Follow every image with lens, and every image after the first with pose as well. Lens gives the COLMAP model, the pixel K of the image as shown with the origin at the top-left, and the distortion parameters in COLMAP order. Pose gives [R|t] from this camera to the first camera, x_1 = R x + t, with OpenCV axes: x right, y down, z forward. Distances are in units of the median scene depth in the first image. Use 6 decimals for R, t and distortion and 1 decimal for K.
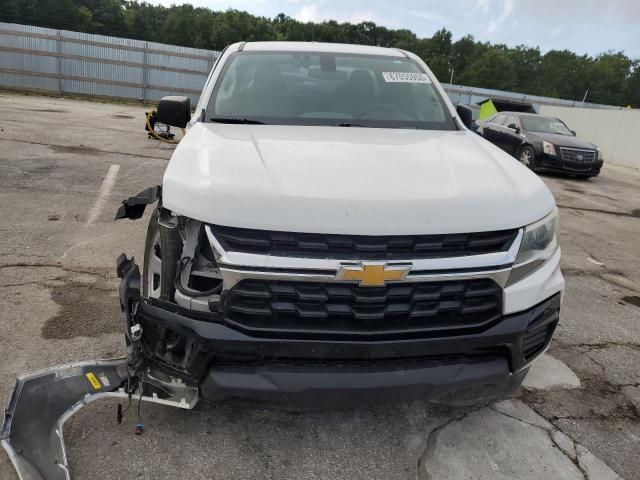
lens RADIAL K [[496.5, 0, 316.4], [0, 496.5, 236.9], [0, 0, 1]] dist [0.013595, -0.011888]
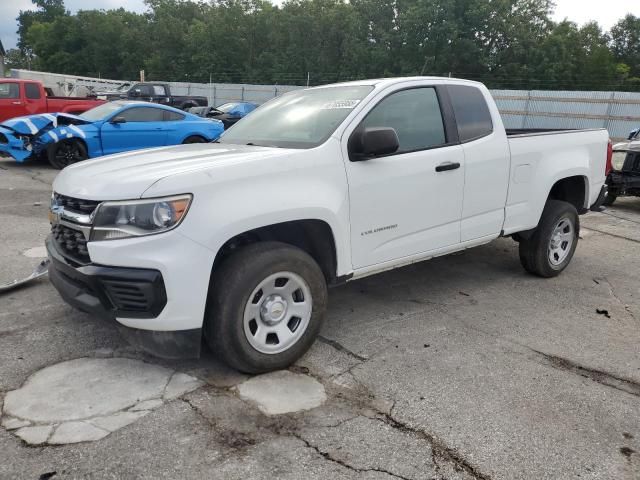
lens RADIAL K [[496.5, 0, 314.6], [0, 496.5, 241.7], [0, 0, 1]] dist [0.013595, -0.011888]
pose [[0.532470, 0.141756, -0.834494, 1.450979], [-0.227745, 0.973514, 0.020053, -0.054801], [0.815235, 0.179374, 0.550651, 0.561019]]
